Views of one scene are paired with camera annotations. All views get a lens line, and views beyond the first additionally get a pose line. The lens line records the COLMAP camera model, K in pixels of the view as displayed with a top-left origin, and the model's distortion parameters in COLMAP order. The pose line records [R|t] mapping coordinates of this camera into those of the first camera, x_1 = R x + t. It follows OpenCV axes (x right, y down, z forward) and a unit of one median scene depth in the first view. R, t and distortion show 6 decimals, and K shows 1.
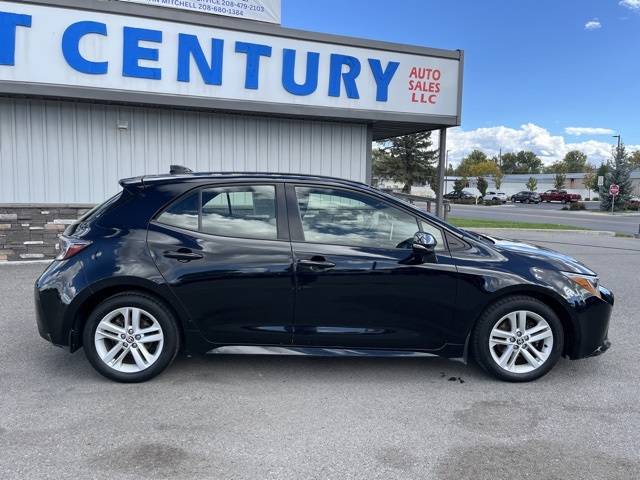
lens RADIAL K [[482.4, 0, 318.9], [0, 482.4, 233.0], [0, 0, 1]] dist [0.055564, -0.067338]
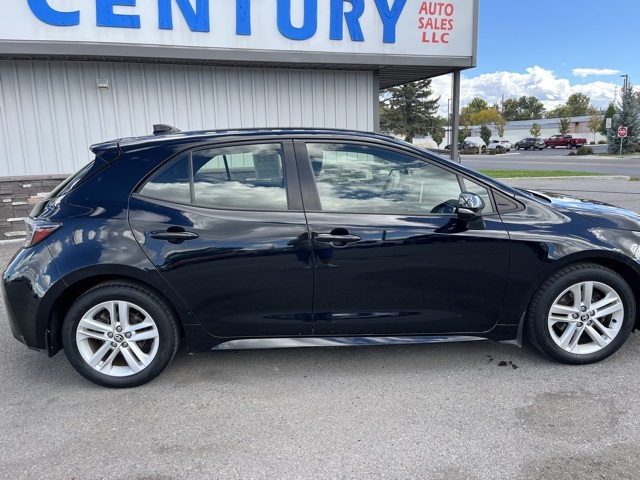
lens RADIAL K [[482.5, 0, 318.9], [0, 482.5, 236.0], [0, 0, 1]] dist [0.076052, -0.106029]
pose [[0.998869, -0.047265, -0.005205, -0.013919], [0.047544, 0.994573, 0.092544, -0.006999], [0.000803, -0.092687, 0.995695, 0.077725]]
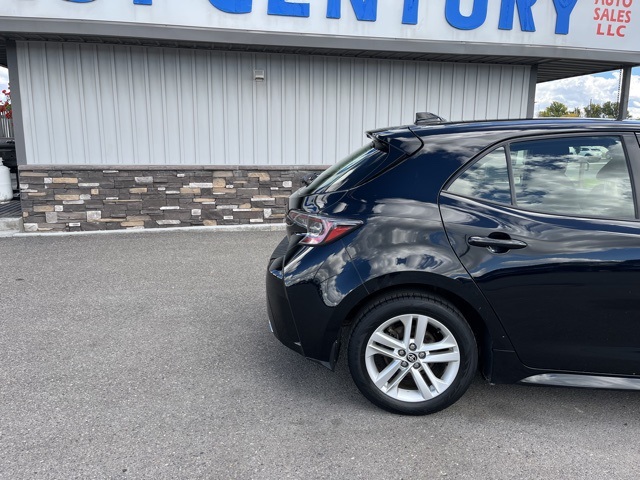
lens RADIAL K [[483.3, 0, 314.2], [0, 483.3, 233.2], [0, 0, 1]] dist [0.069244, -0.102643]
pose [[0.990485, 0.012025, -0.137096, -0.184424], [-0.000411, 0.996429, 0.084432, -0.010353], [0.137622, -0.083572, 0.986953, 0.122037]]
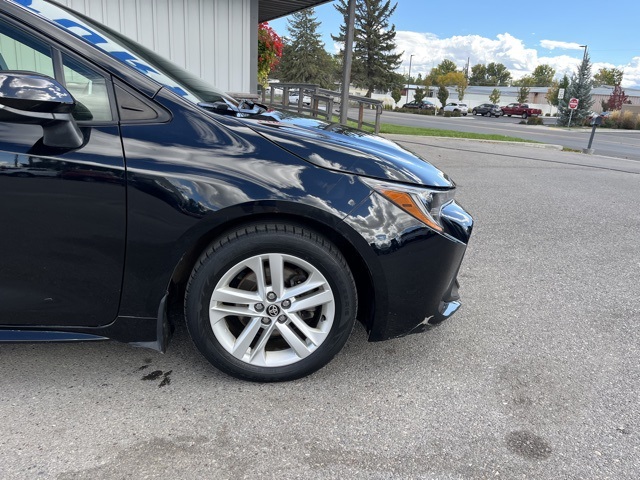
lens RADIAL K [[488.9, 0, 320.0], [0, 488.9, 240.0], [0, 0, 1]] dist [0.019610, -0.006383]
pose [[0.996385, 0.017336, 0.083162, 0.185000], [-0.033226, 0.980501, 0.193686, 0.021073], [-0.078183, -0.195749, 0.977532, 0.222702]]
